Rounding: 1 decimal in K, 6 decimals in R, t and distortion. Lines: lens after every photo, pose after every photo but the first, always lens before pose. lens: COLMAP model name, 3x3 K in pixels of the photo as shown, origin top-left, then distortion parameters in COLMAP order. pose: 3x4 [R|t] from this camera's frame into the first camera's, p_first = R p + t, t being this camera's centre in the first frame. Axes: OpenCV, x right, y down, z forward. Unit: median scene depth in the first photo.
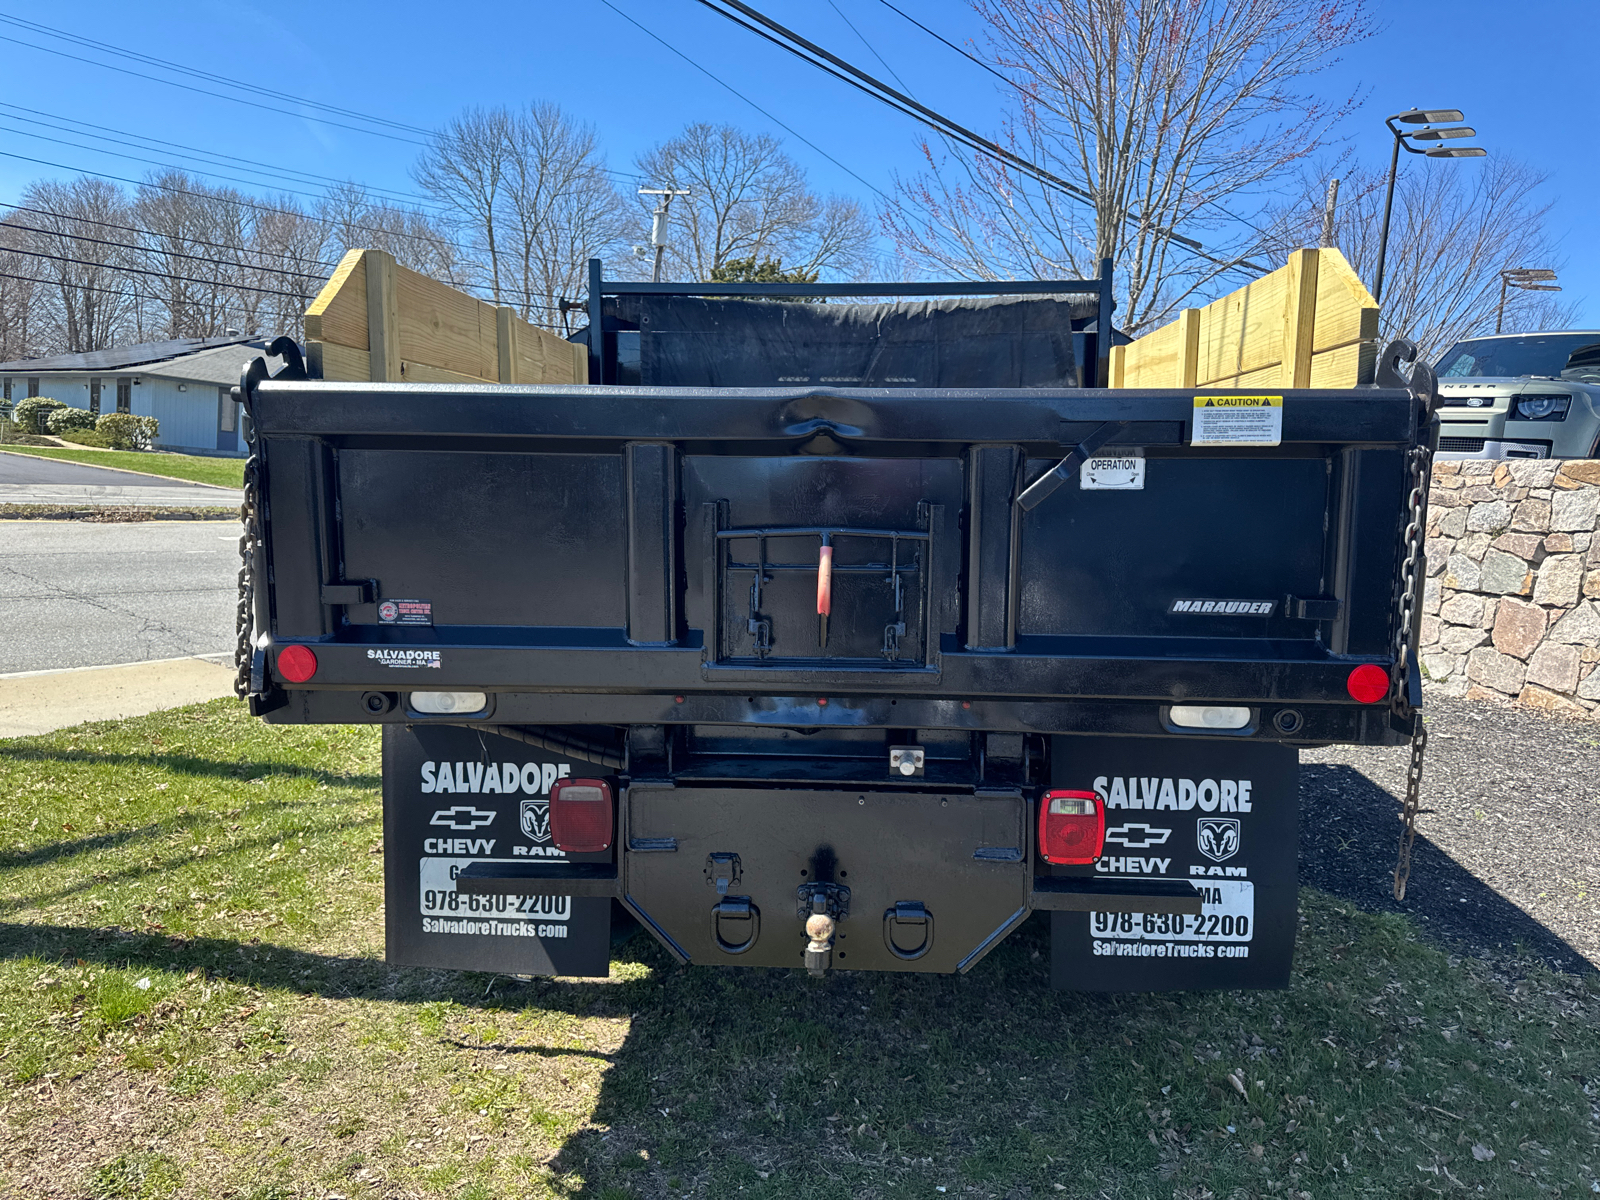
lens RADIAL K [[1129.5, 0, 800.0], [0, 1129.5, 600.0], [0, 0, 1]] dist [0.003819, -0.003751]
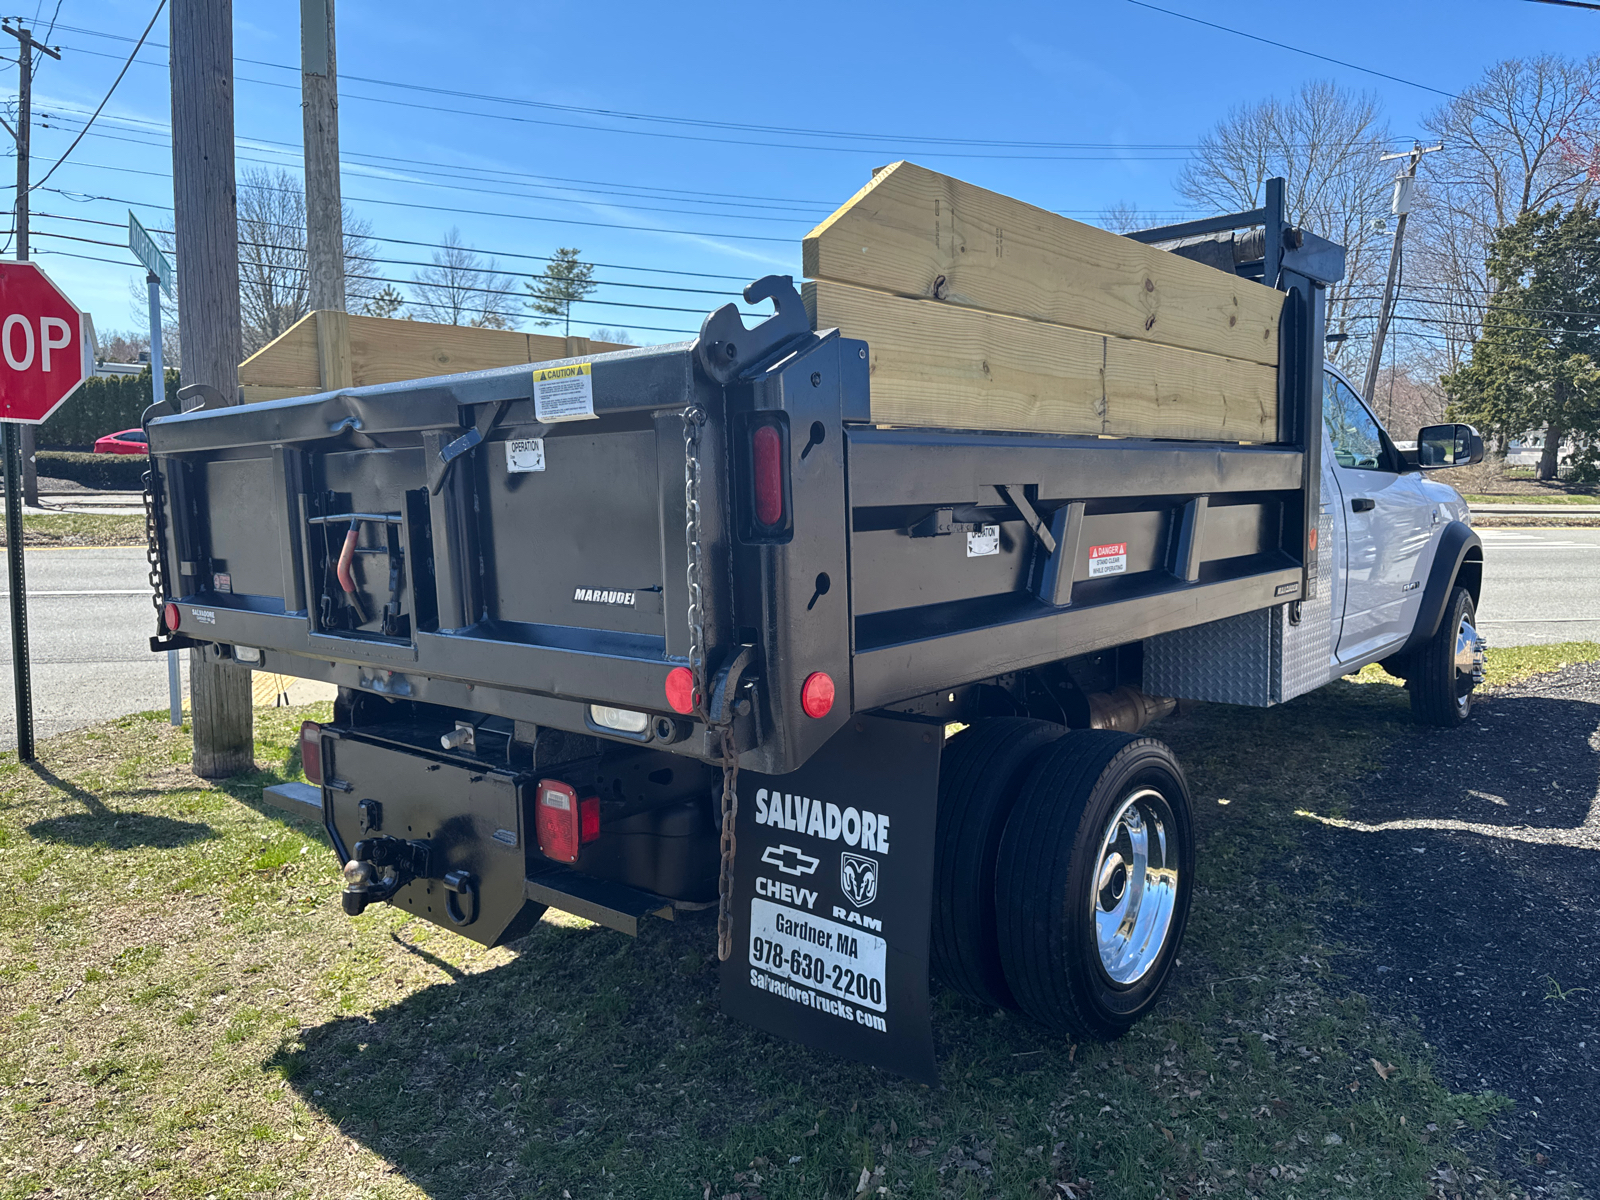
lens RADIAL K [[1103.1, 0, 803.2], [0, 1103.1, 578.8], [0, 0, 1]] dist [0.027425, -0.006238]
pose [[0.796306, 0.022674, -0.604469, 0.827687], [-0.034638, 0.999367, -0.008144, -0.005036], [0.603901, 0.027423, 0.796587, 0.311683]]
